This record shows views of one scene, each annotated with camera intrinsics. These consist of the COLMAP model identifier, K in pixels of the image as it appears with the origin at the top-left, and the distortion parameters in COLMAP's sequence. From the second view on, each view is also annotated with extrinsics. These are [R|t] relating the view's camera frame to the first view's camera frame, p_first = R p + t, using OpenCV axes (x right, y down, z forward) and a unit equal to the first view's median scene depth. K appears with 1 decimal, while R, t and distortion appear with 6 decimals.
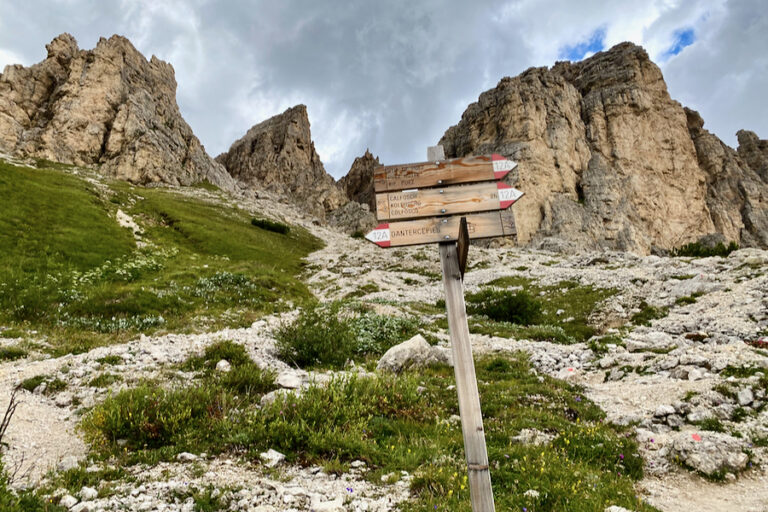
lens RADIAL K [[571.7, 0, 384.2], [0, 571.7, 255.1], [0, 0, 1]] dist [0.003504, -0.020354]
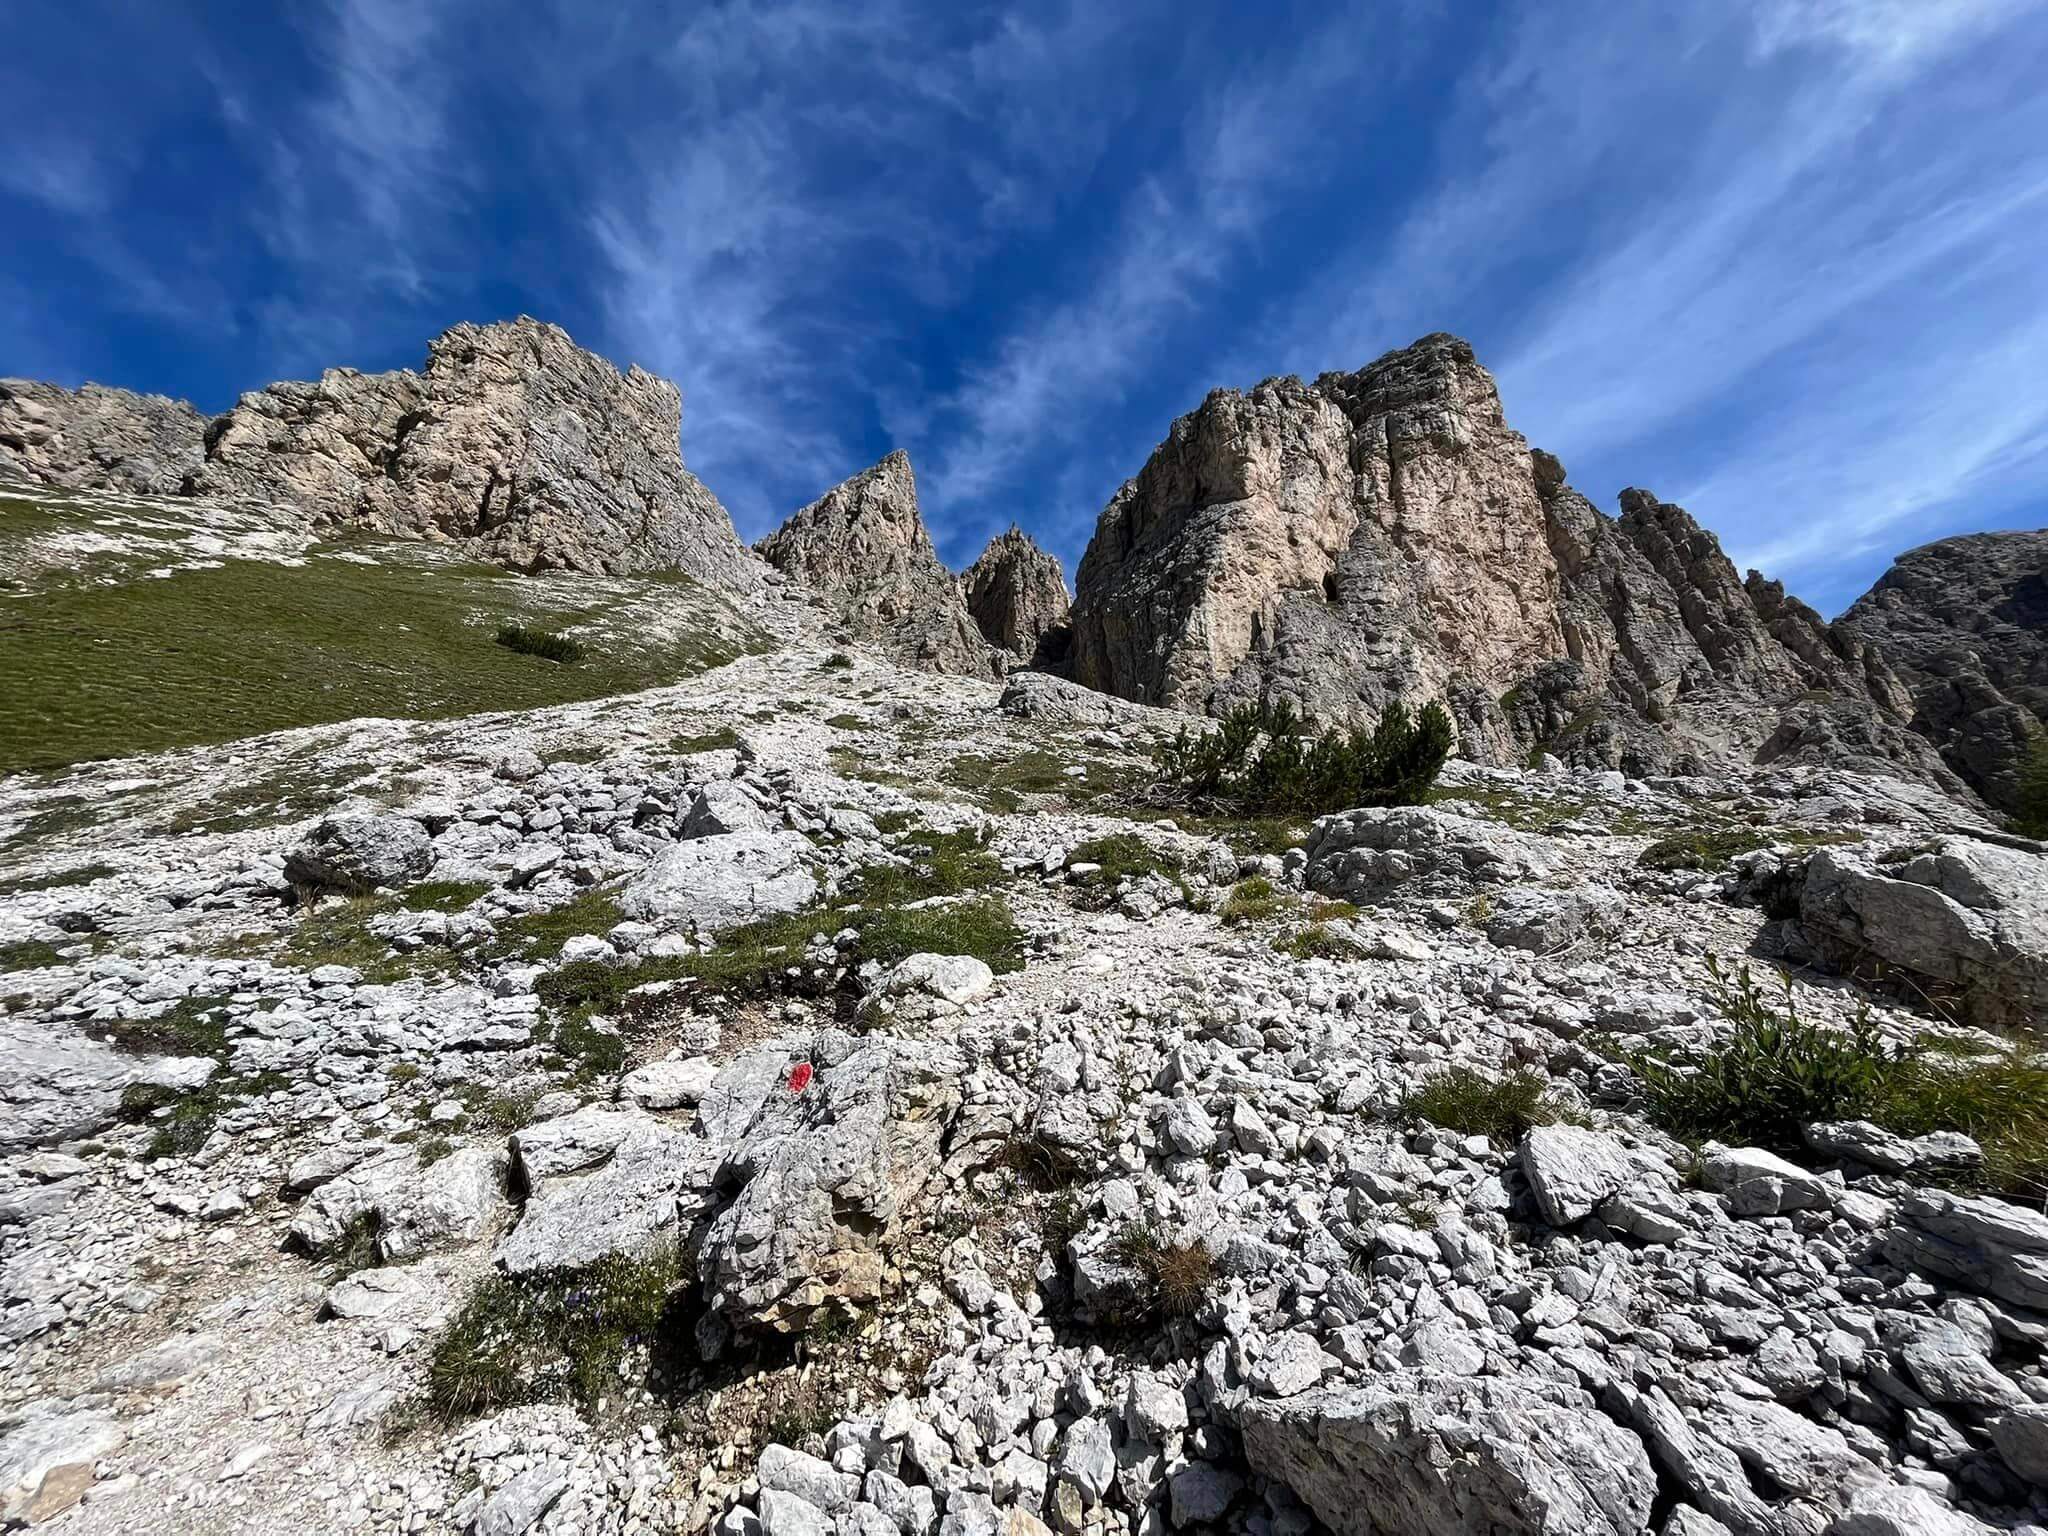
lens RADIAL K [[794.2, 0, 1028.8], [0, 794.2, 780.9], [0, 0, 1]] dist [-0.011703, 0.000428]
pose [[0.997277, 0.013790, -0.072450, 0.089575], [-0.005167, 0.993014, 0.117883, -0.006966], [0.073570, -0.117187, 0.990381, 0.141151]]
